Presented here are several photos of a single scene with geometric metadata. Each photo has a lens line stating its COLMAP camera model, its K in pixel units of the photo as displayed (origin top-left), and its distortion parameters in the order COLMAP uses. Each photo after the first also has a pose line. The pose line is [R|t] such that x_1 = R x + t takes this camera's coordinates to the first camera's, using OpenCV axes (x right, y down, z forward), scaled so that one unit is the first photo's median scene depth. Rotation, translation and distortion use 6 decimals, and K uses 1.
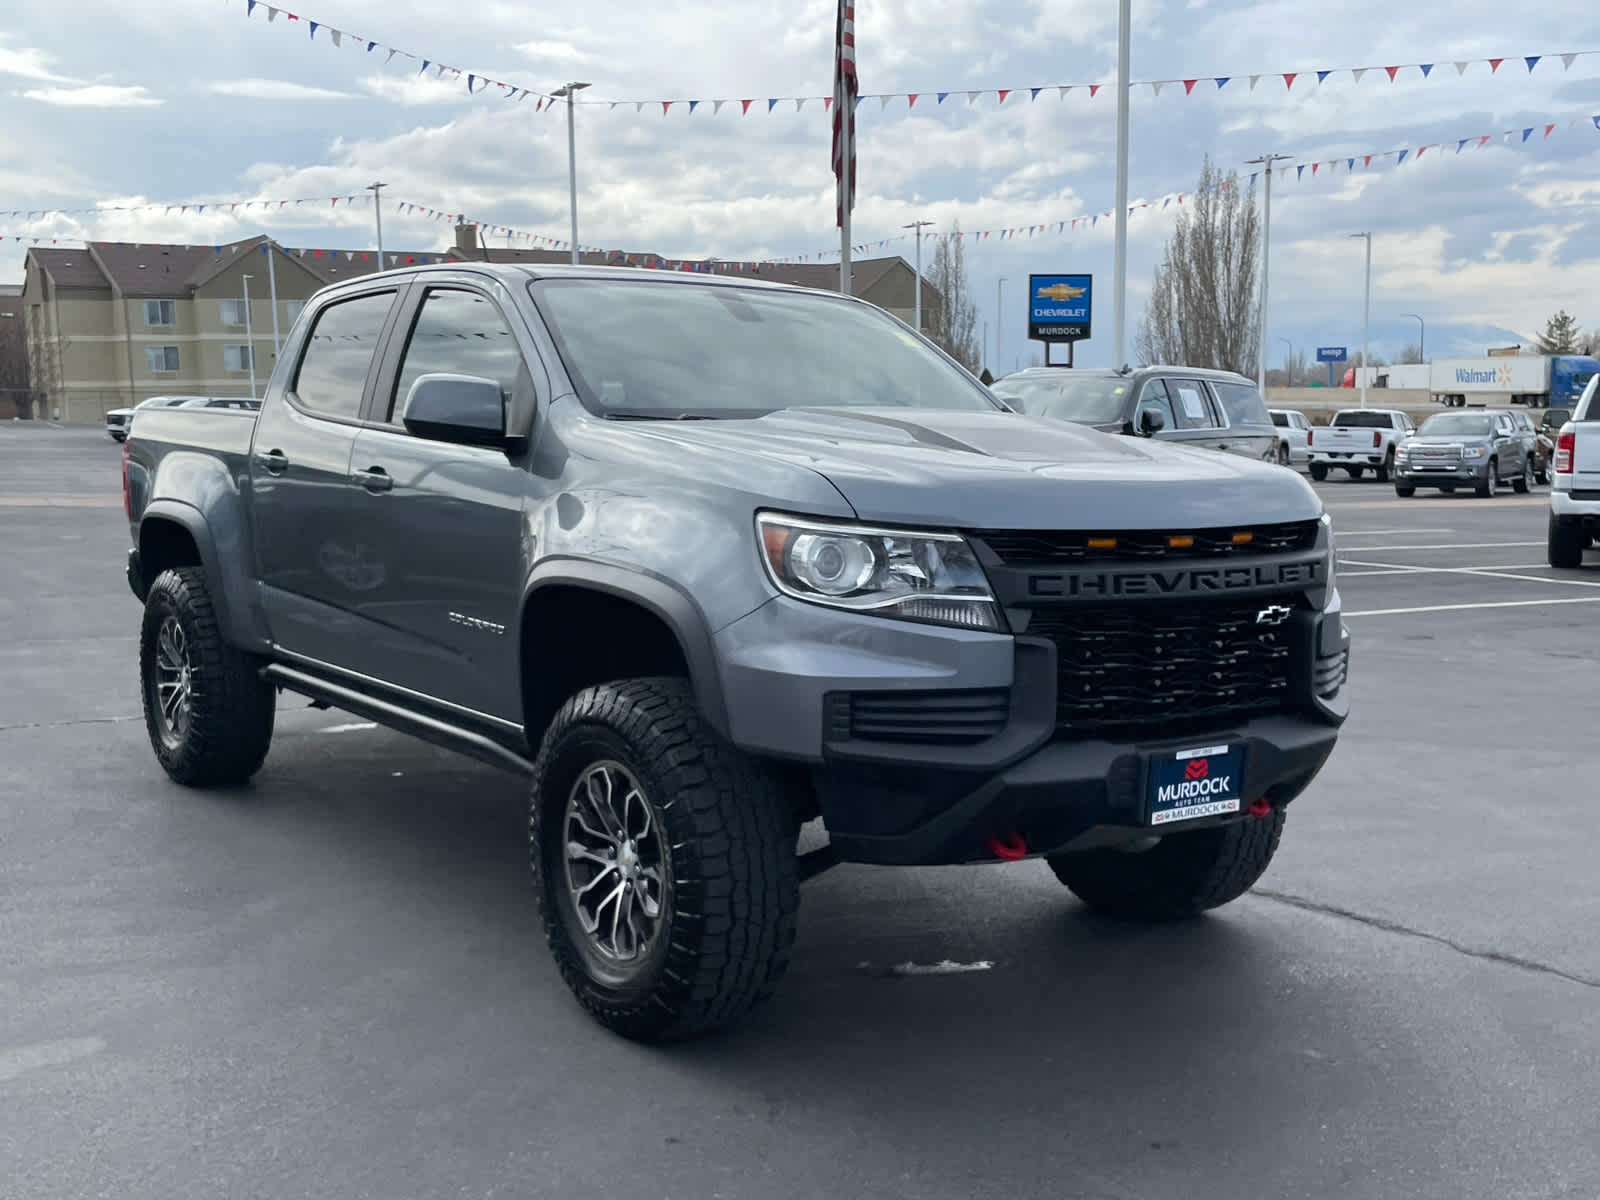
lens RADIAL K [[1769.9, 0, 813.2], [0, 1769.9, 635.8], [0, 0, 1]] dist [0.138799, -0.226329]
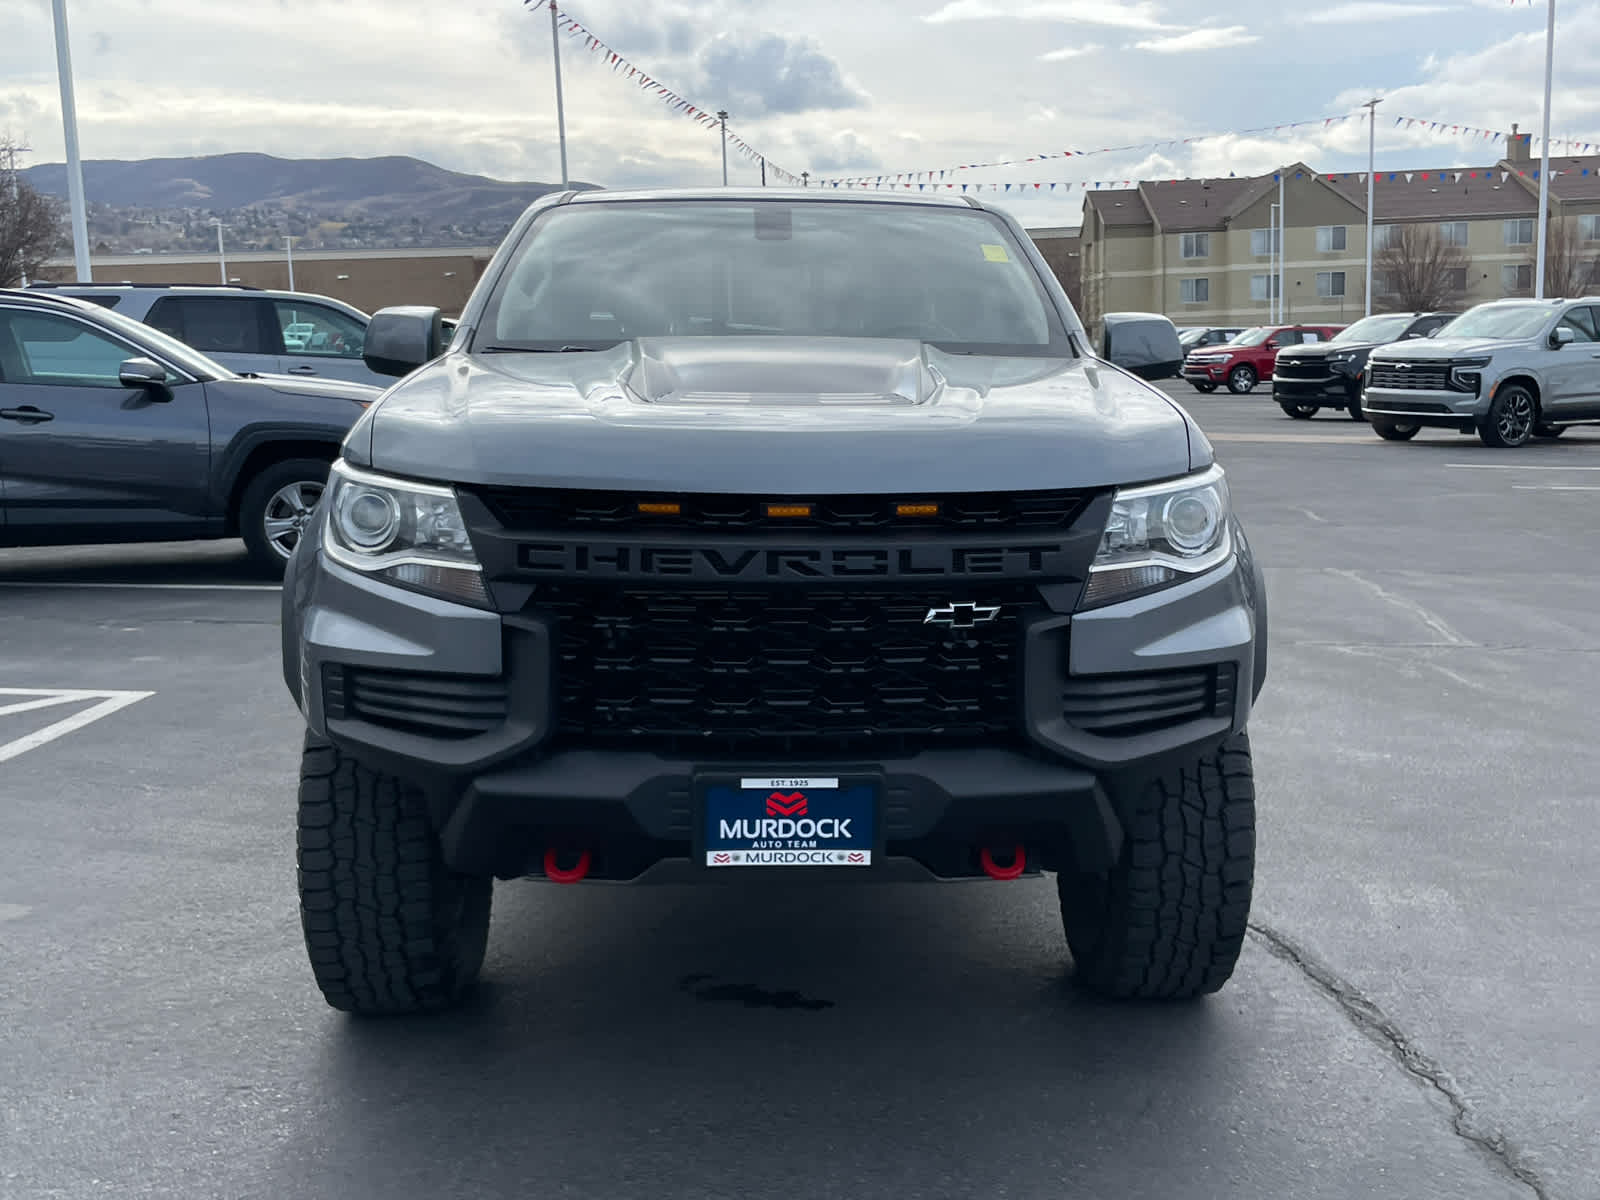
lens RADIAL K [[1768.2, 0, 800.0], [0, 1768.2, 600.0], [0, 0, 1]] dist [0.116665, -0.191861]
pose [[0.829587, 0.073649, -0.553499, 0.532302], [-0.062287, 0.997283, 0.039343, -0.037172], [0.554892, 0.001837, 0.831920, 0.297989]]
